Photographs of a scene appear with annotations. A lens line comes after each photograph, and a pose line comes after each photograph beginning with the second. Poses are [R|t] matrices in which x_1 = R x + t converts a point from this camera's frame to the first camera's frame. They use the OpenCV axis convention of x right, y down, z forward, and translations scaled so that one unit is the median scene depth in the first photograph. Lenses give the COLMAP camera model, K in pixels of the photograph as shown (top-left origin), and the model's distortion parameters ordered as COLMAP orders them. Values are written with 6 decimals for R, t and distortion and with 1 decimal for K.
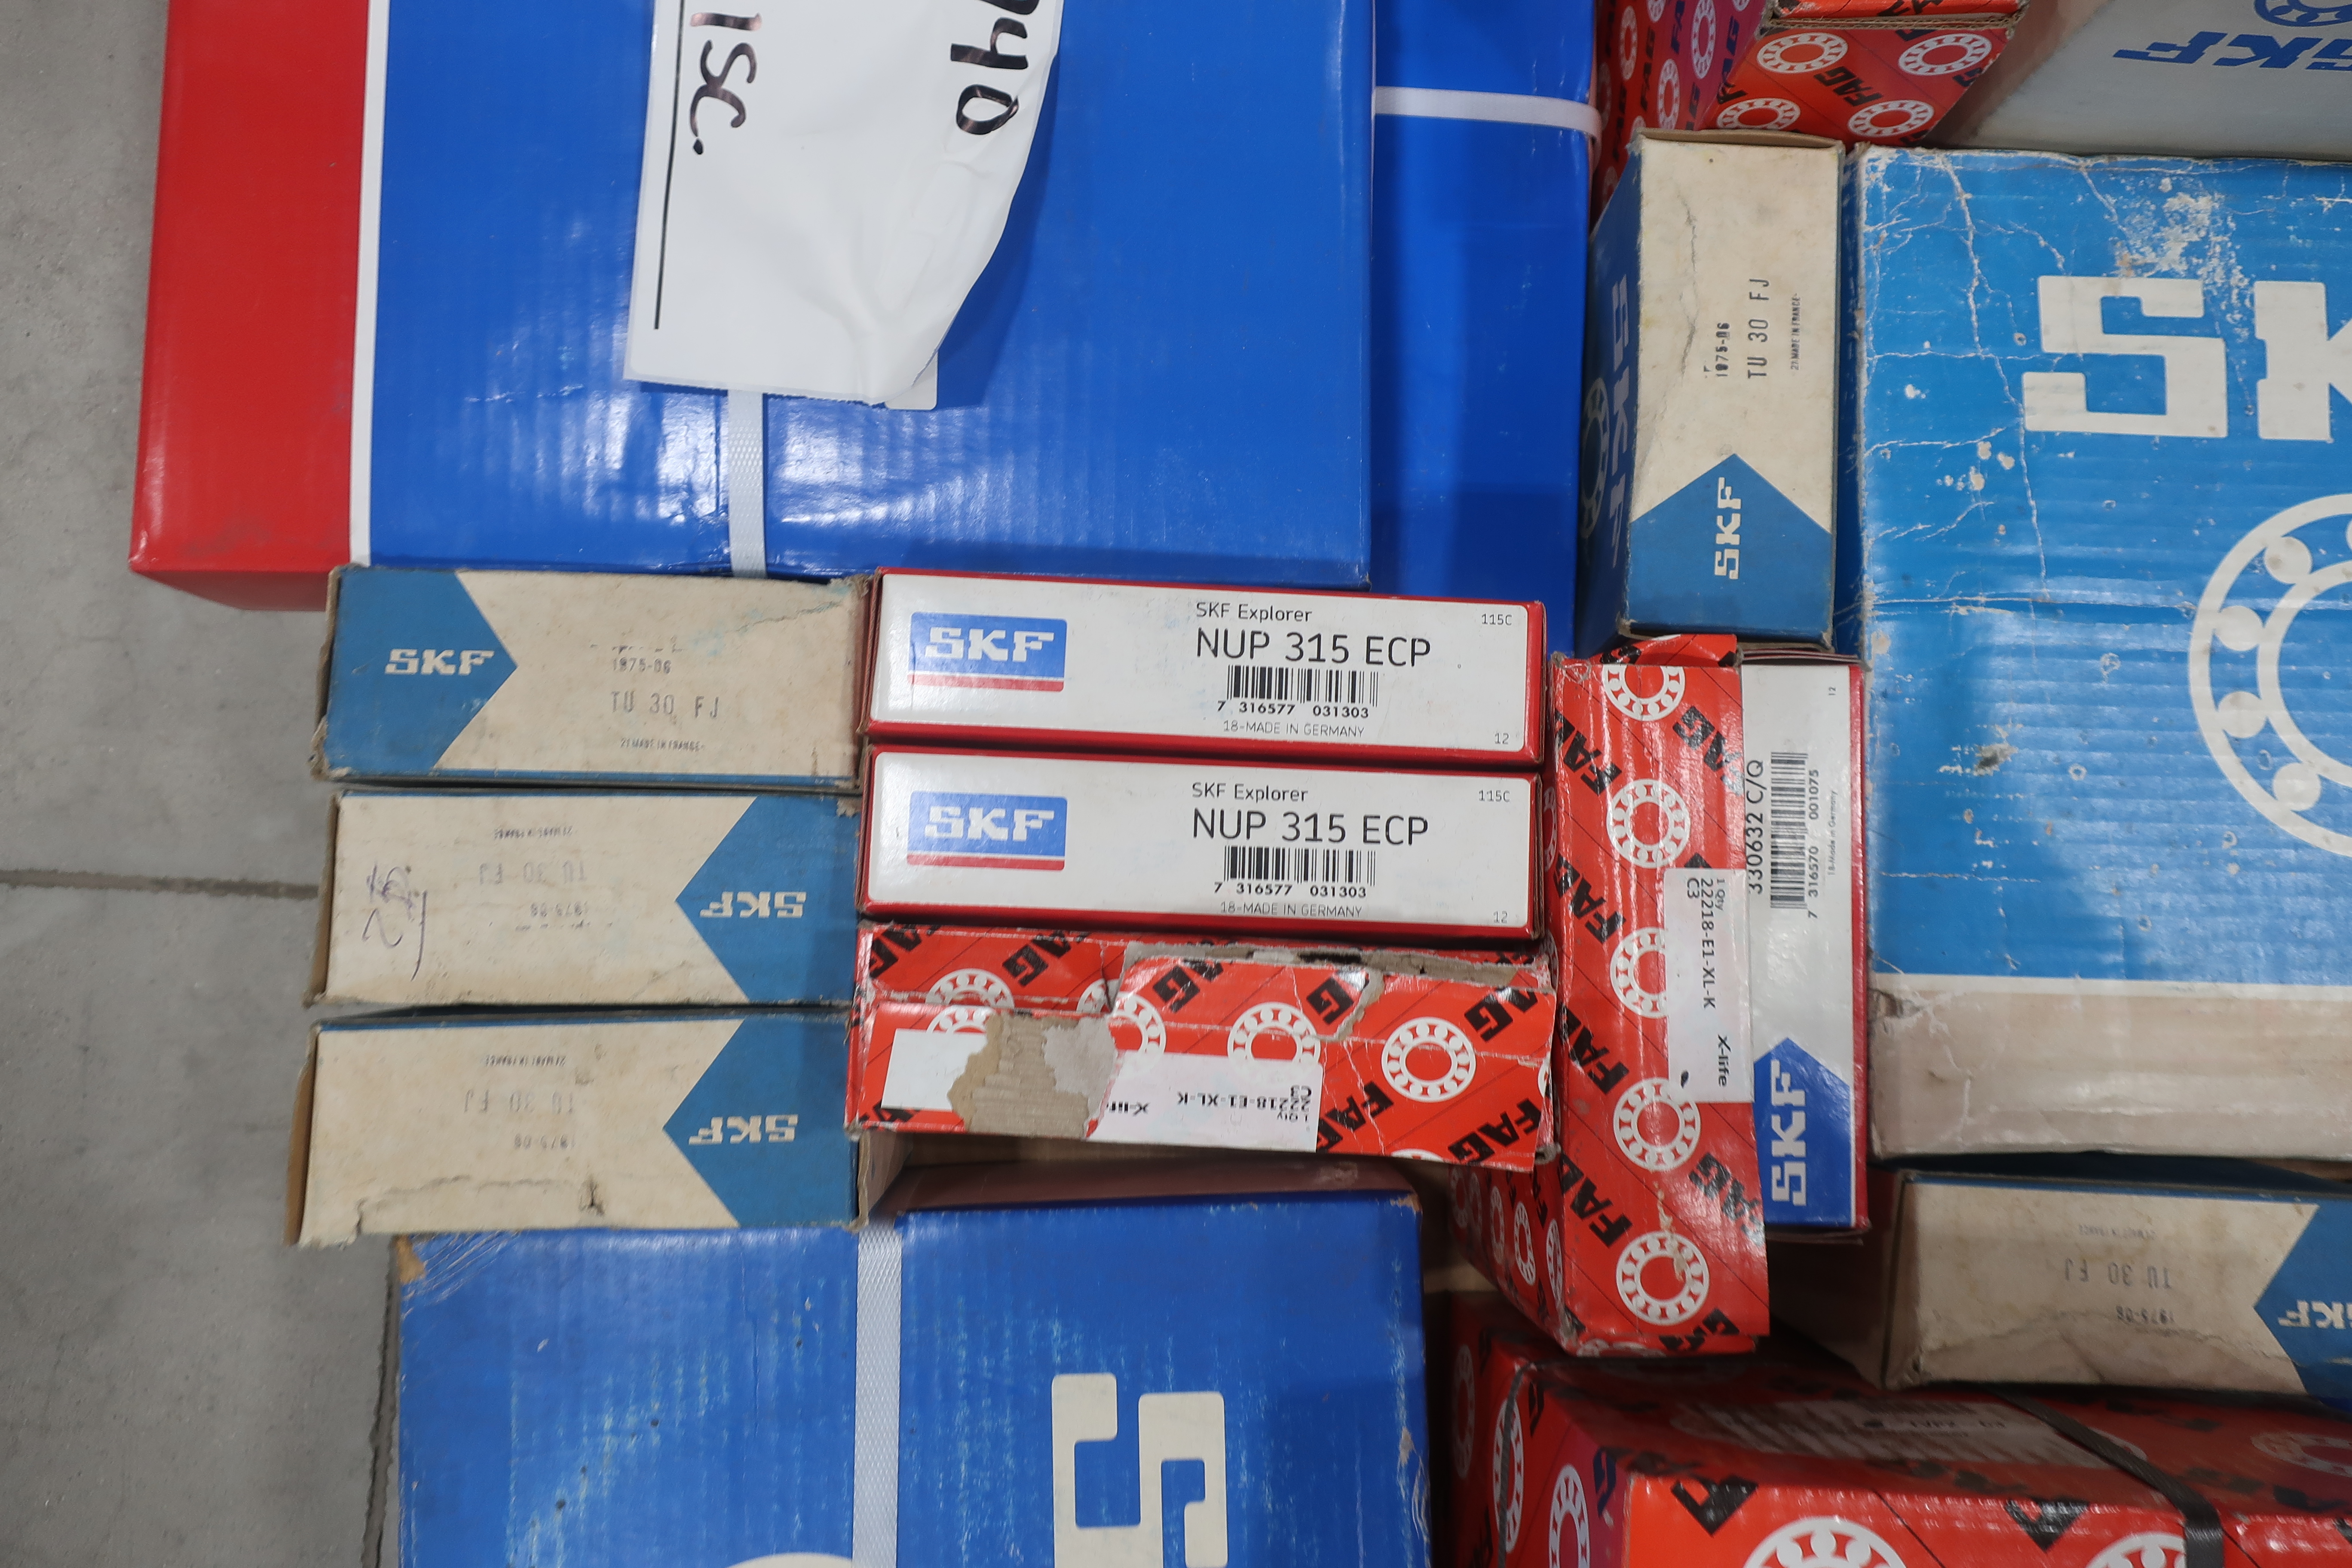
lens RADIAL K [[1320.4, 0, 1182.0], [0, 1320.4, 775.2], [0, 0, 1]] dist [-0.001317, -0.001494]
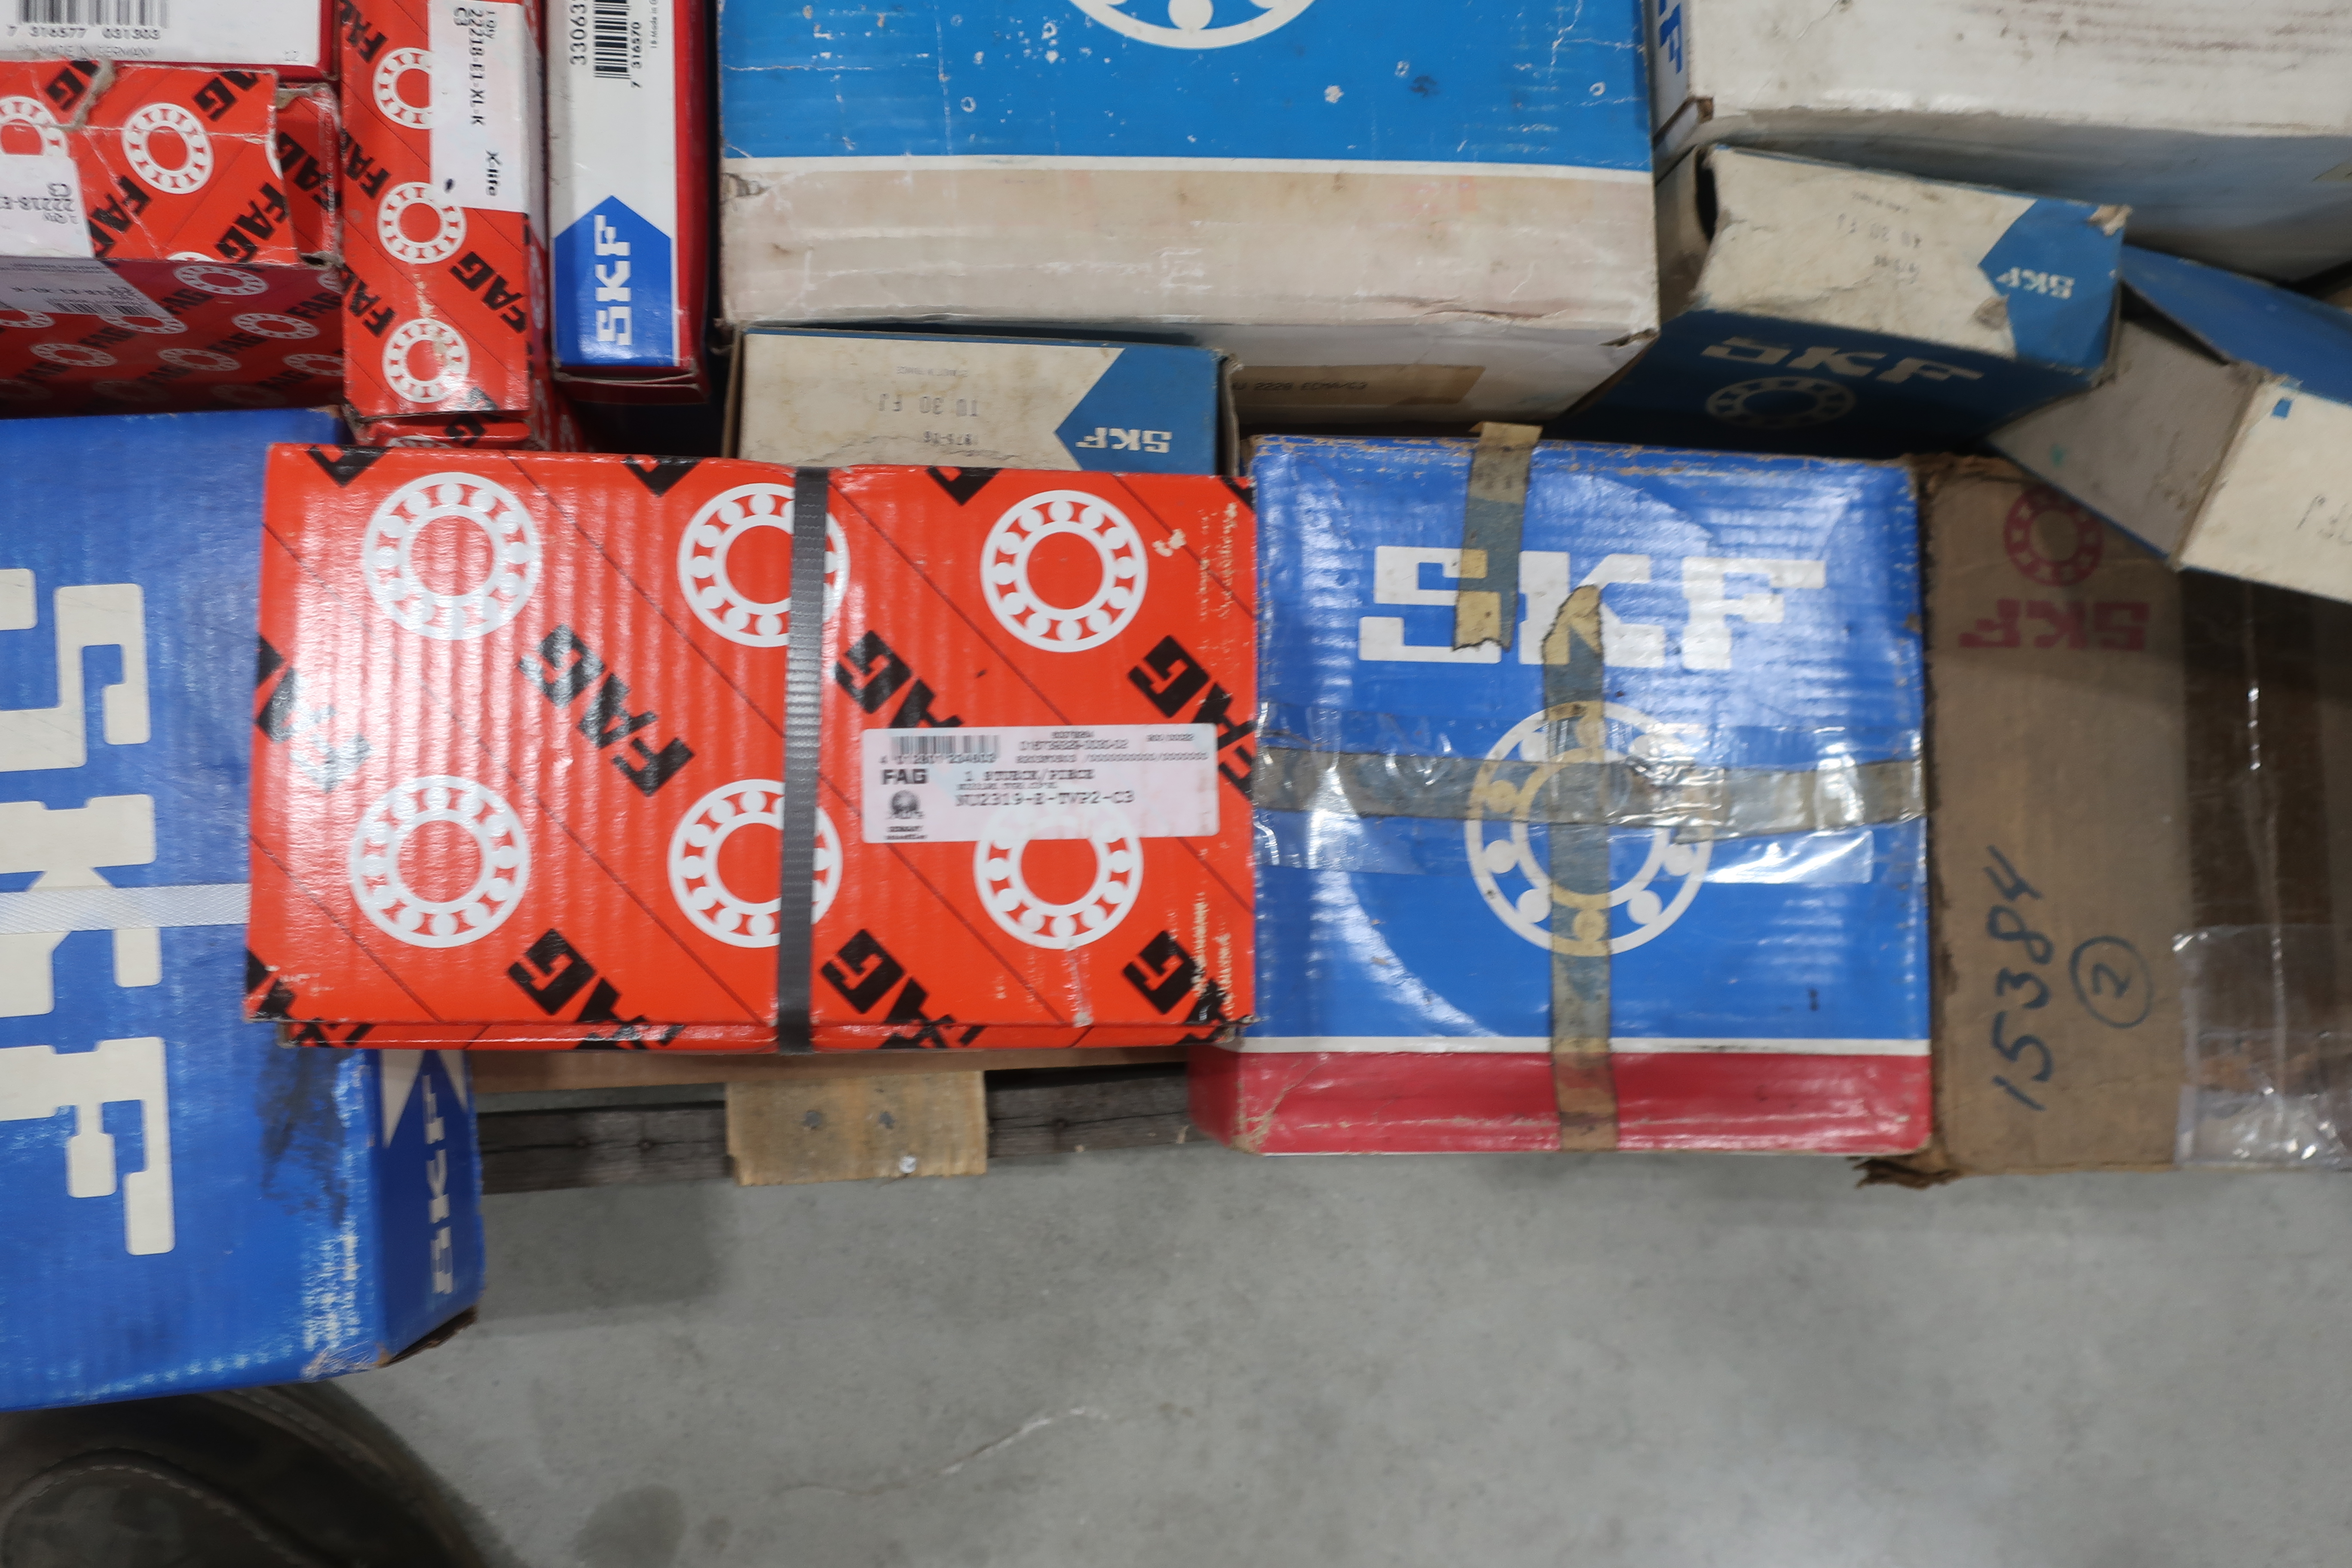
lens RADIAL K [[1320.4, 0, 1172.4], [0, 1320.4, 792.5], [0, 0, 1]] dist [-0.001317, -0.001494]
pose [[0.996913, -0.045182, 0.064212, 0.866148], [0.043417, 0.998647, 0.028612, 0.710524], [-0.065418, -0.025735, 0.997526, -0.127088]]
